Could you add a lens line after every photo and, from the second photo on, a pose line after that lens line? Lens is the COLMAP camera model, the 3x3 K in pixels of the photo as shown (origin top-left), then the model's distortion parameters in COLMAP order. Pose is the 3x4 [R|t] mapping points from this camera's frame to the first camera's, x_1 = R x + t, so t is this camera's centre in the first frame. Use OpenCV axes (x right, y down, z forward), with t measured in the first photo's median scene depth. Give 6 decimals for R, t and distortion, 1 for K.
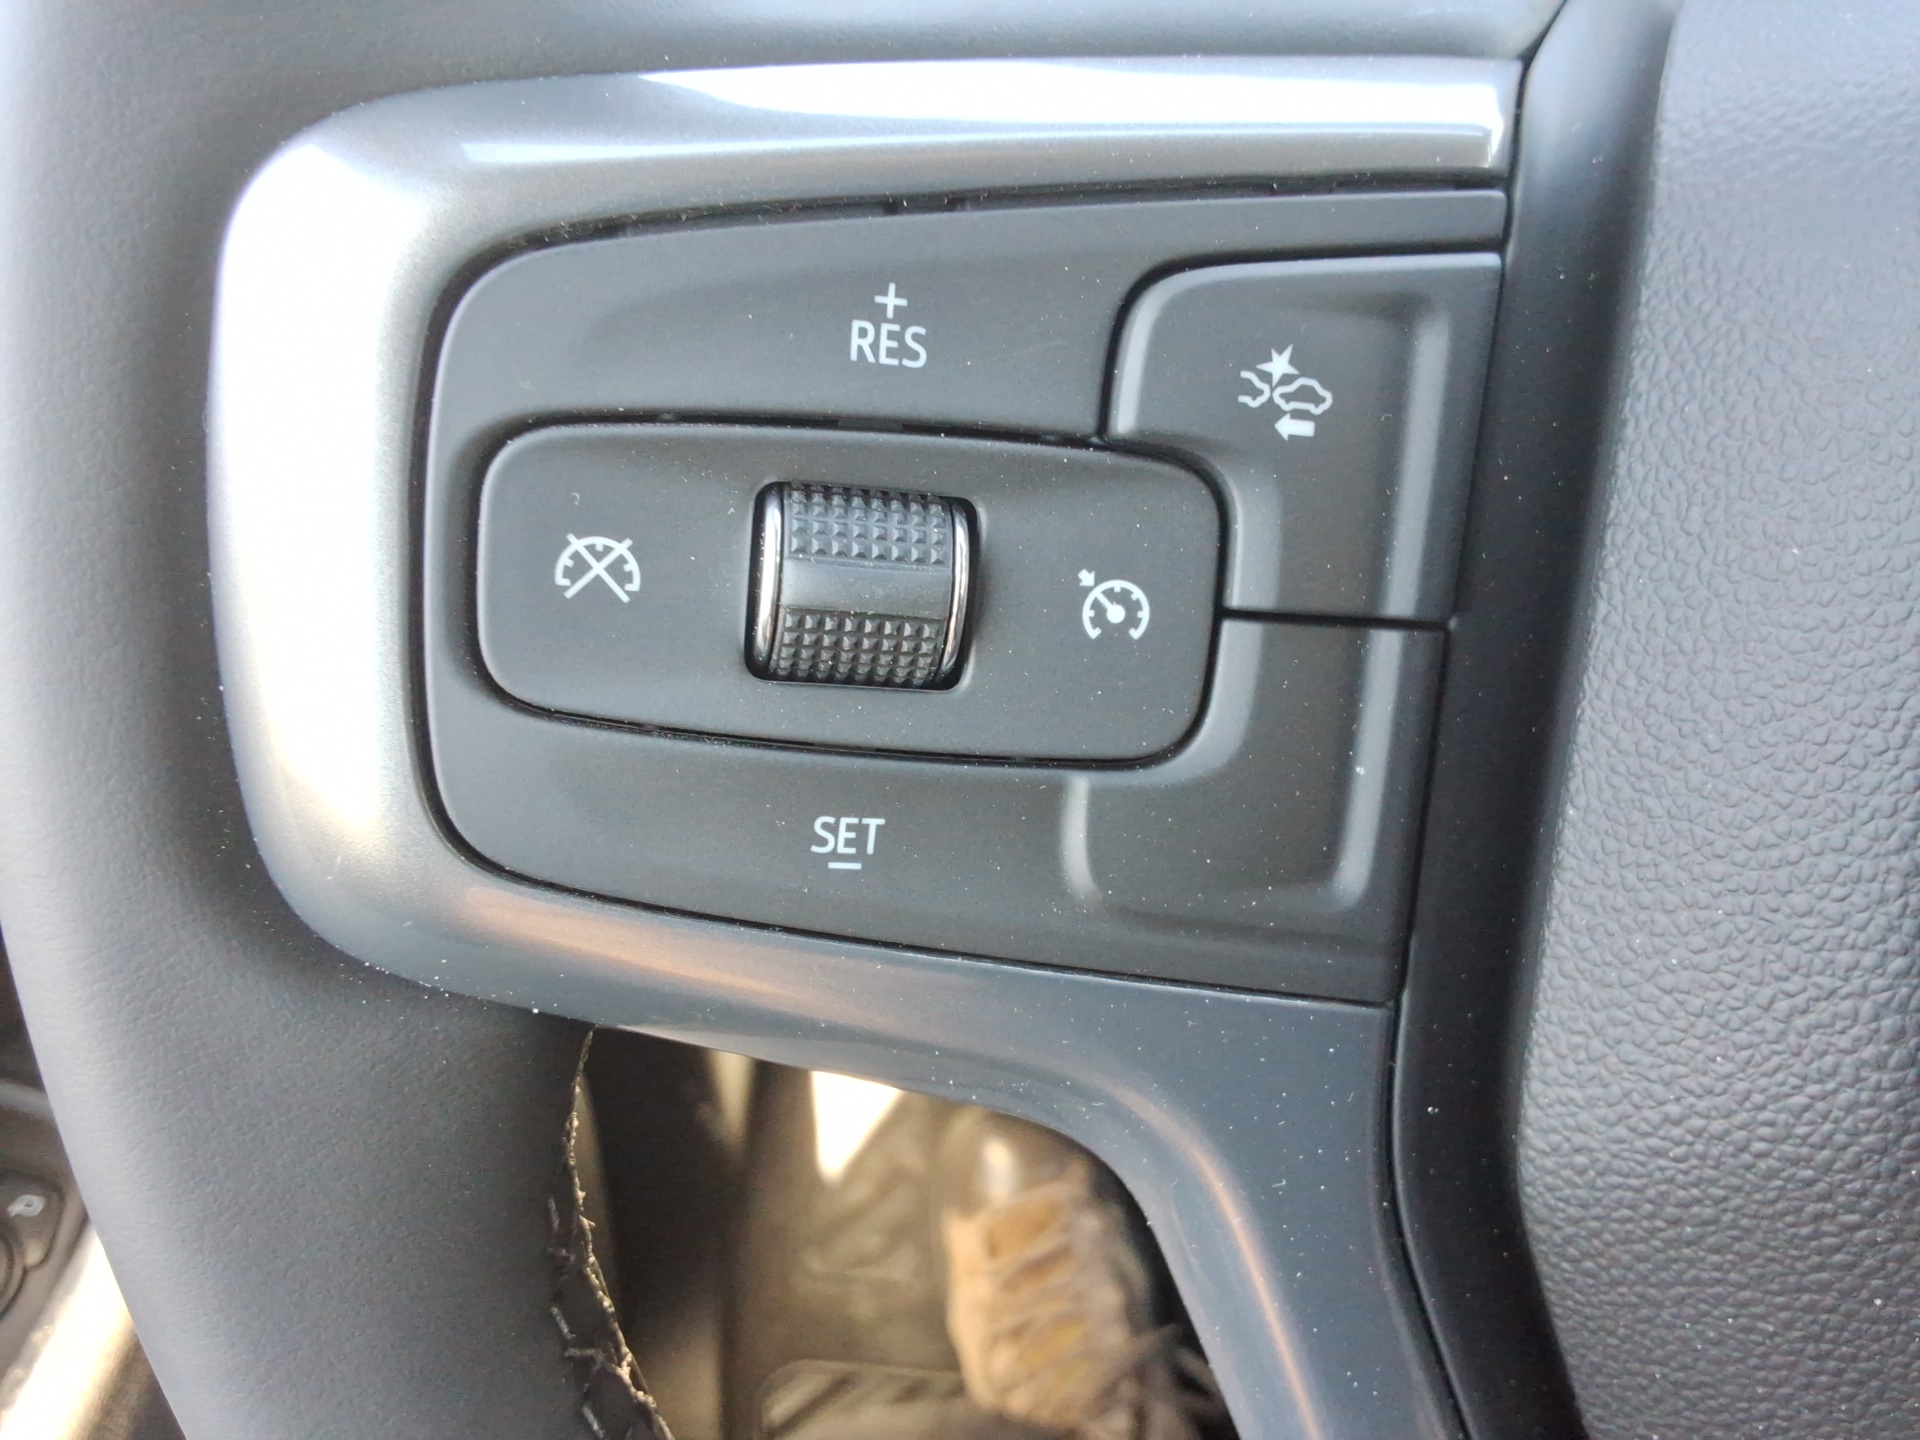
lens RADIAL K [[1544.0, 0, 970.8], [0, 1544.0, 748.1], [0, 0, 1]] dist [0.123150, -0.203287]
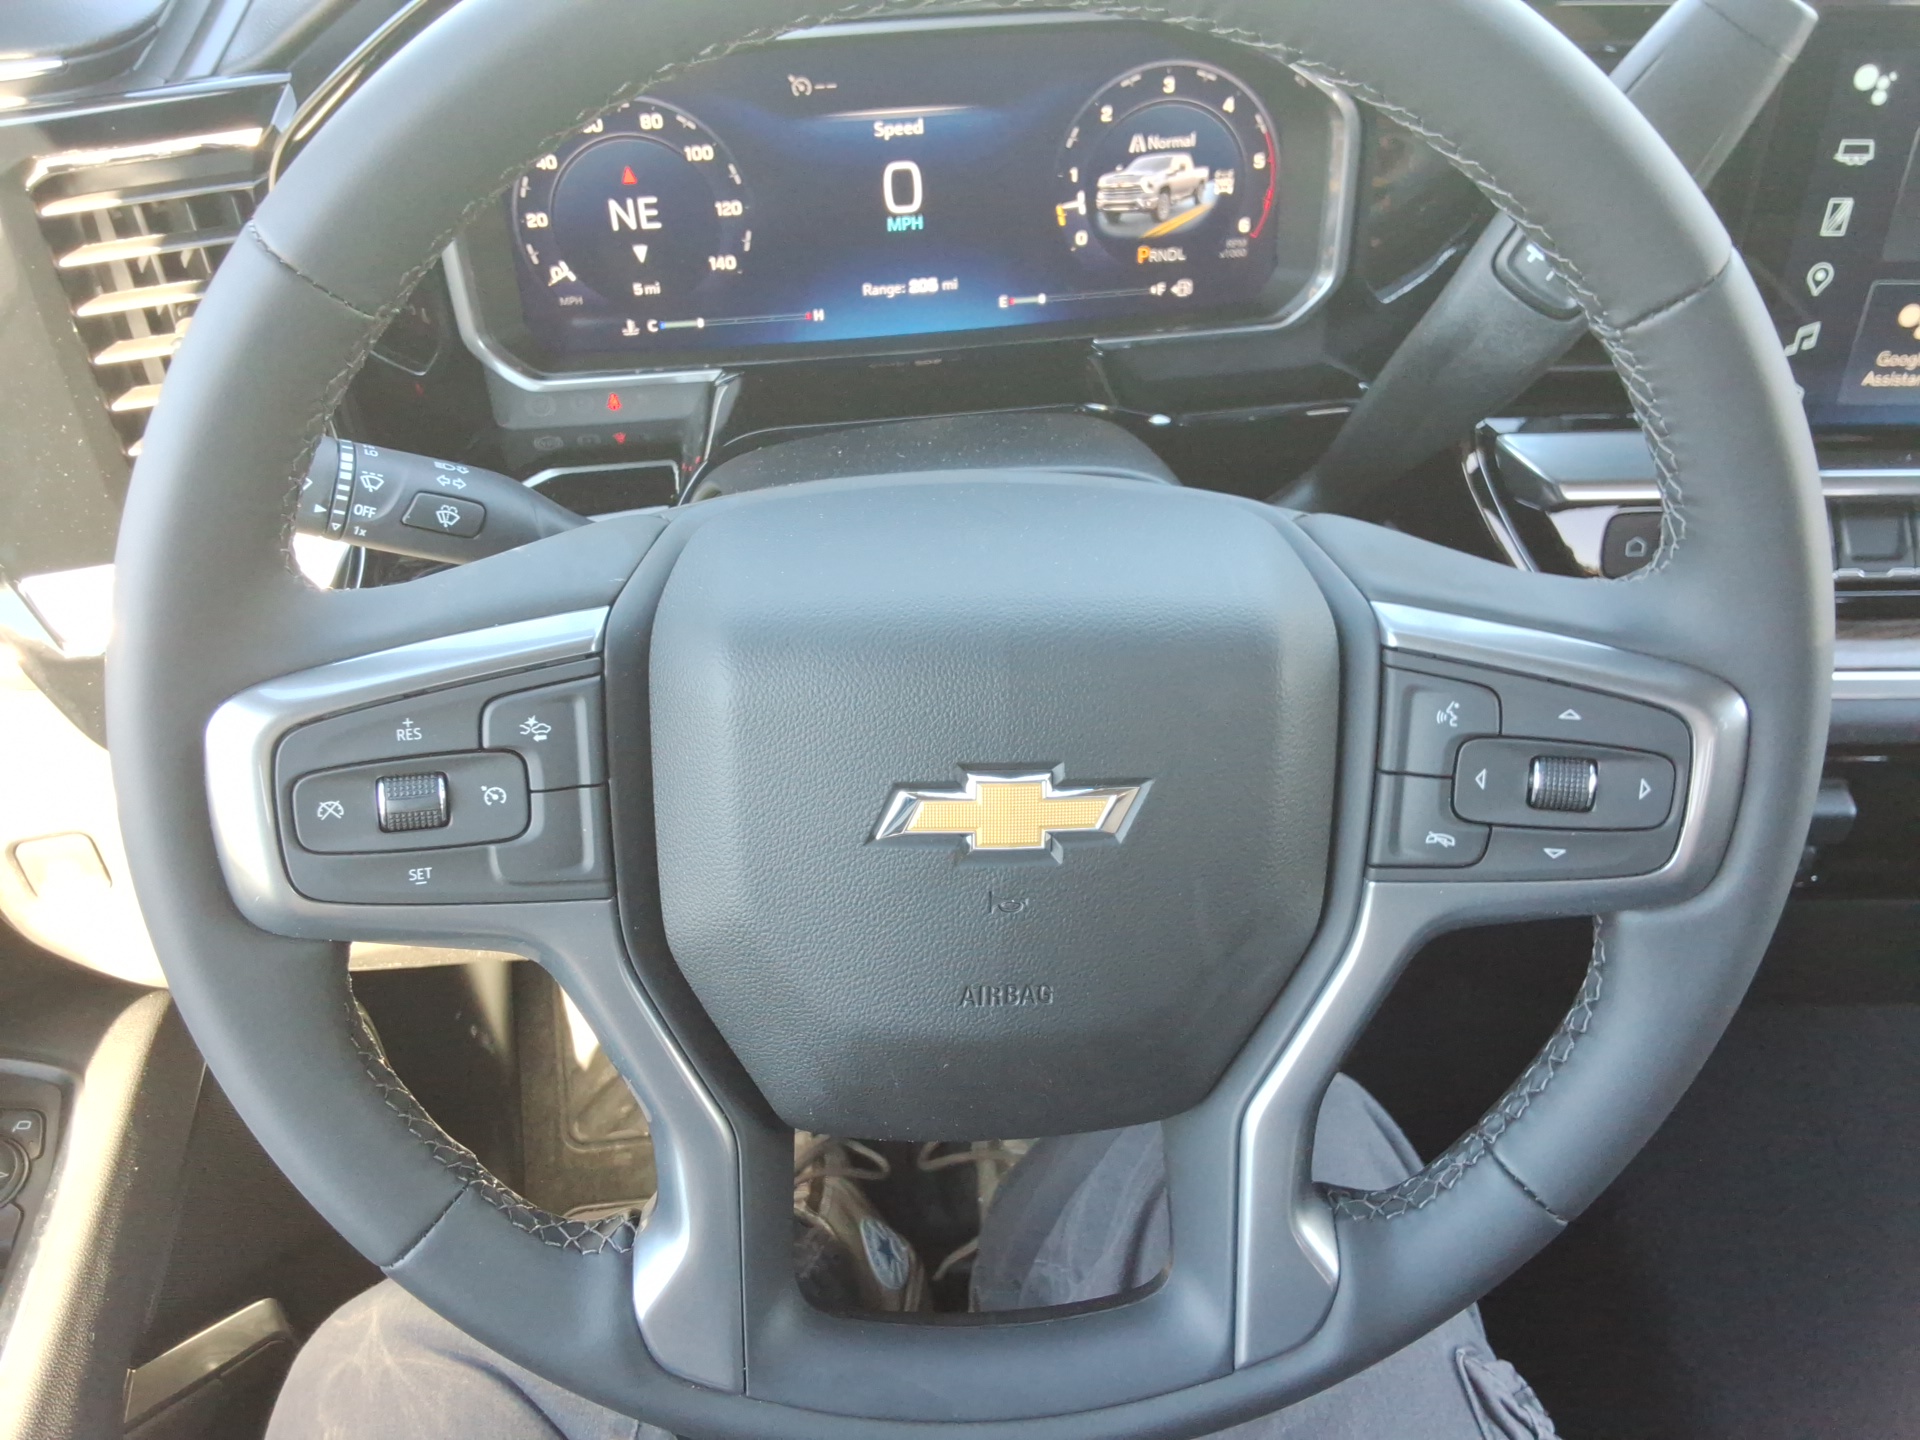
lens RADIAL K [[1544.0, 0, 970.8], [0, 1544.0, 748.1], [0, 0, 1]] dist [0.123150, -0.203287]
pose [[0.982699, -0.128192, 0.133675, 0.668235], [0.120008, 0.990468, 0.067616, -0.296737], [-0.141068, -0.050405, 0.988716, -2.477634]]
